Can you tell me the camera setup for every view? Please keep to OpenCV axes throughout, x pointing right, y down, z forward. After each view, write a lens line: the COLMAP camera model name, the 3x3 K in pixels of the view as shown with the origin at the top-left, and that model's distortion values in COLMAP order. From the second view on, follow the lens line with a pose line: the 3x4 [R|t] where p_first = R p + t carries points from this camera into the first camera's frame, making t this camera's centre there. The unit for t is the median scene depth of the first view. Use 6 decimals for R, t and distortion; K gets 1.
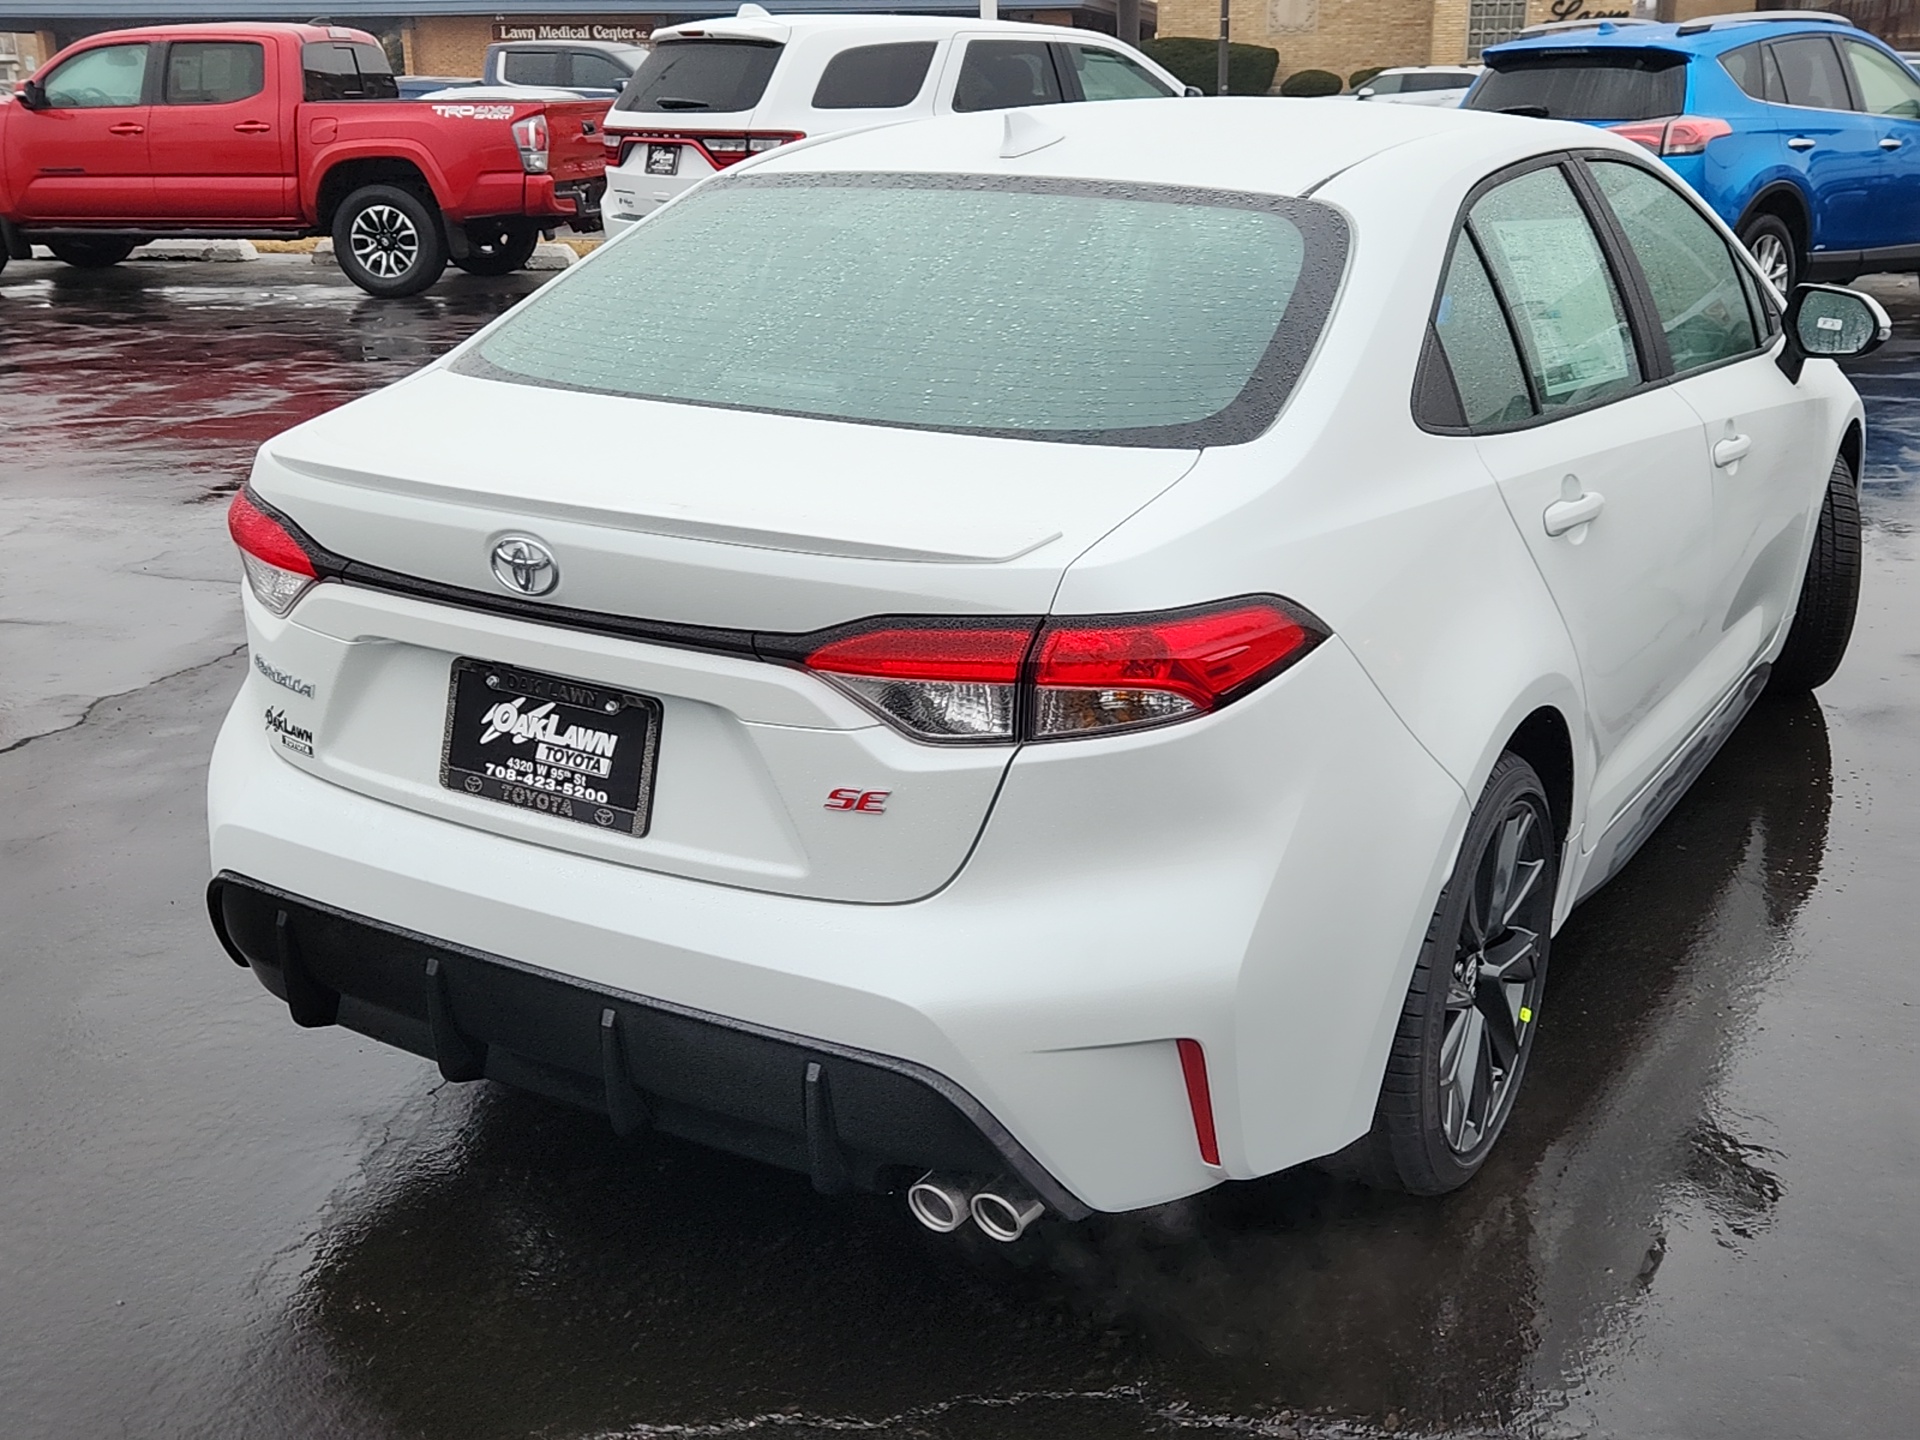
lens RADIAL K [[1787.2, 0, 1004.0], [0, 1787.2, 739.5], [0, 0, 1]] dist [0.065701, -0.020653]
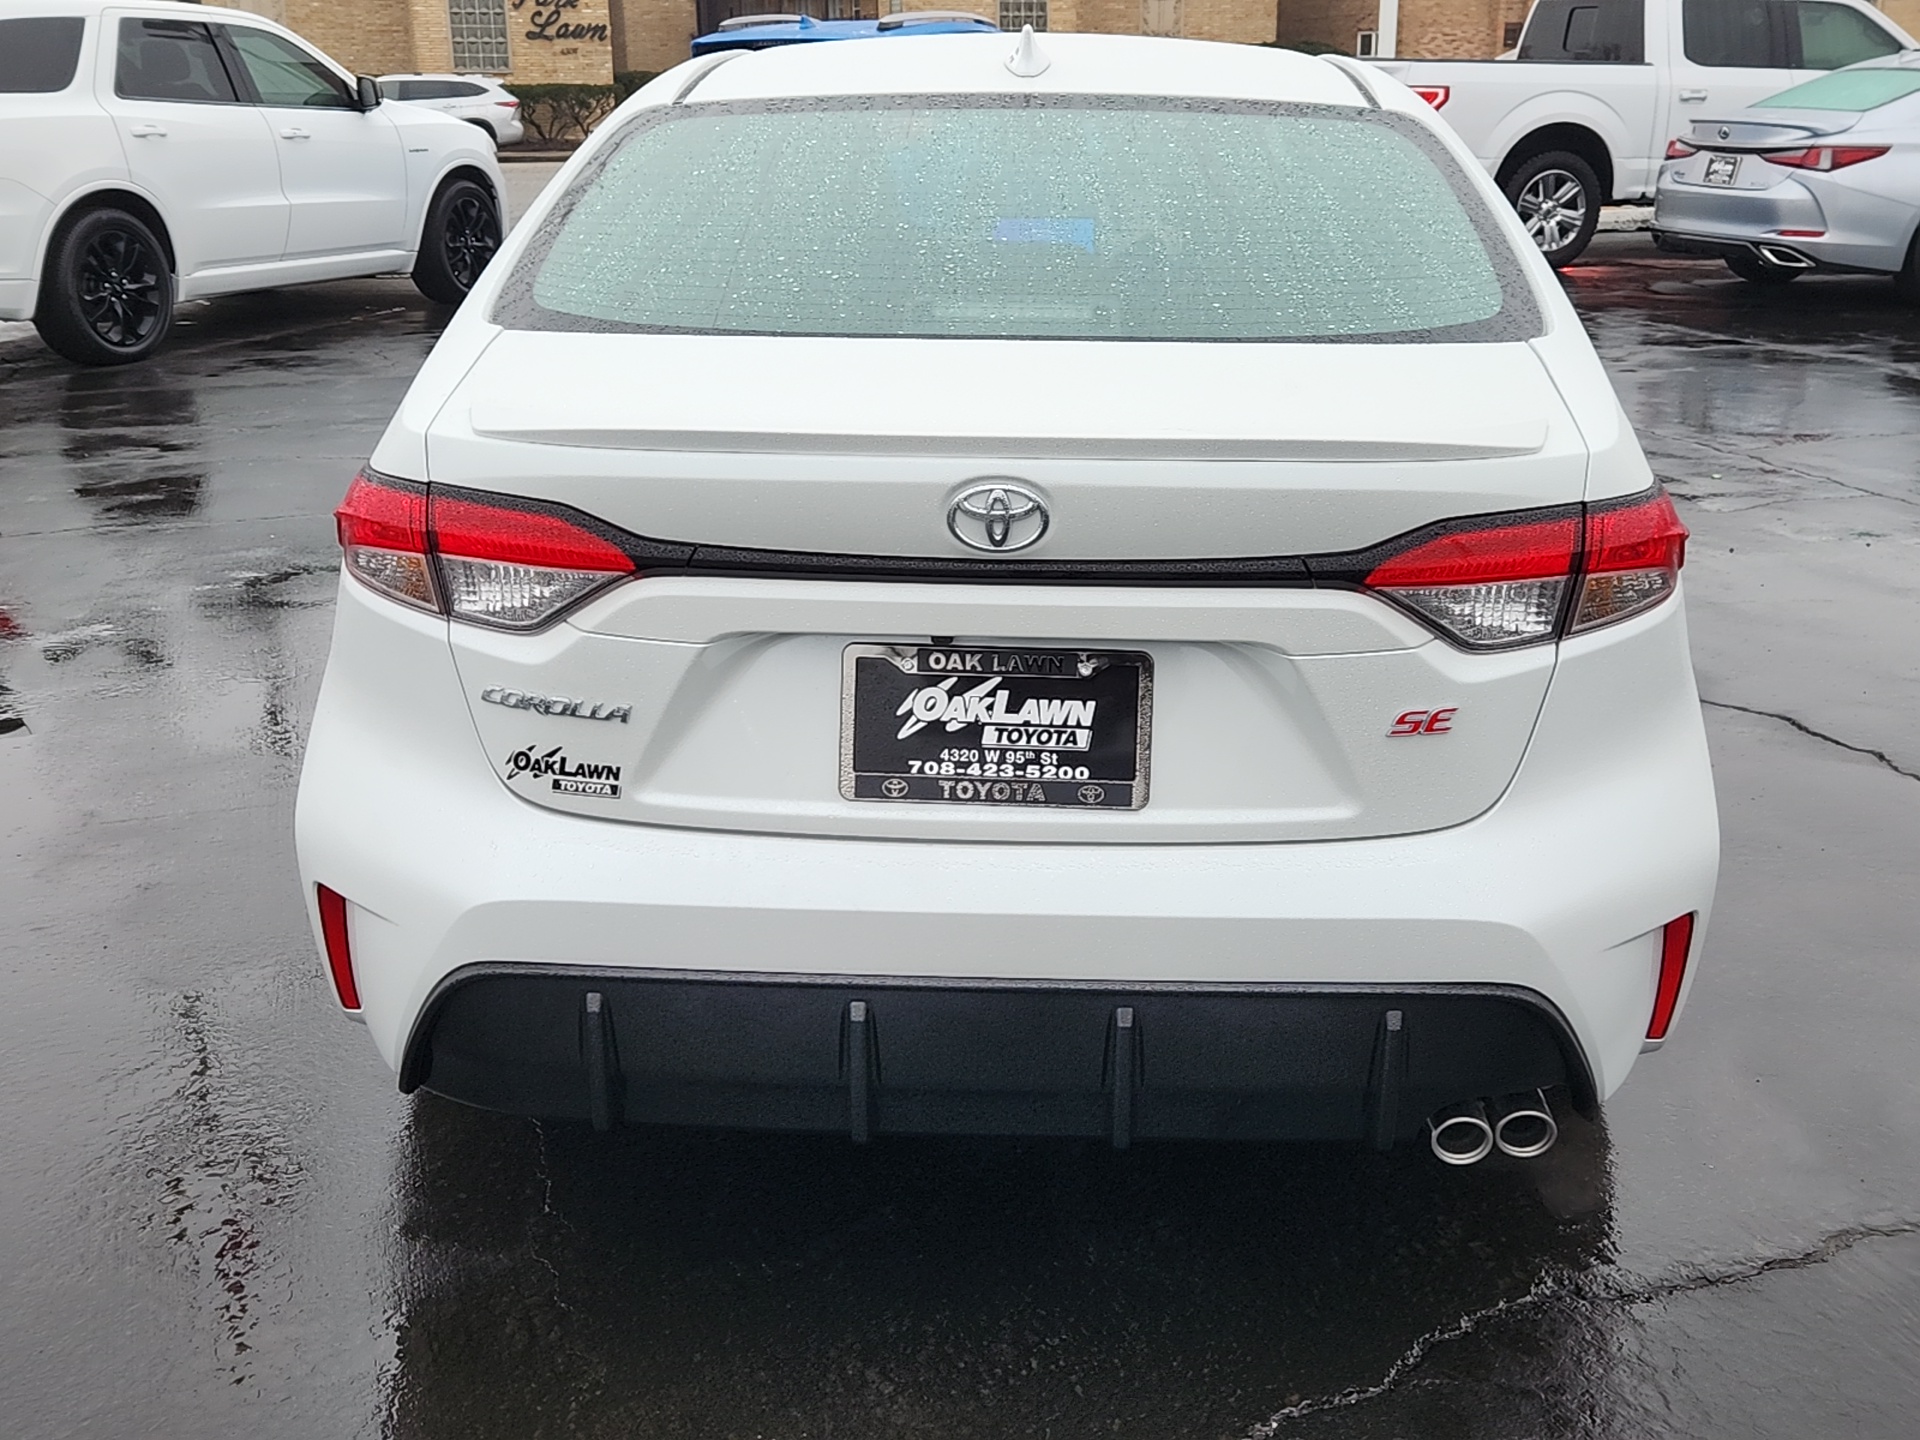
lens RADIAL K [[1787.2, 0, 1004.0], [0, 1787.2, 739.5], [0, 0, 1]] dist [0.065701, -0.020653]
pose [[0.905105, -0.148779, 0.398308, -0.599705], [0.148109, 0.988432, 0.032648, -0.018483], [-0.398558, 0.029444, 0.916670, 0.206299]]
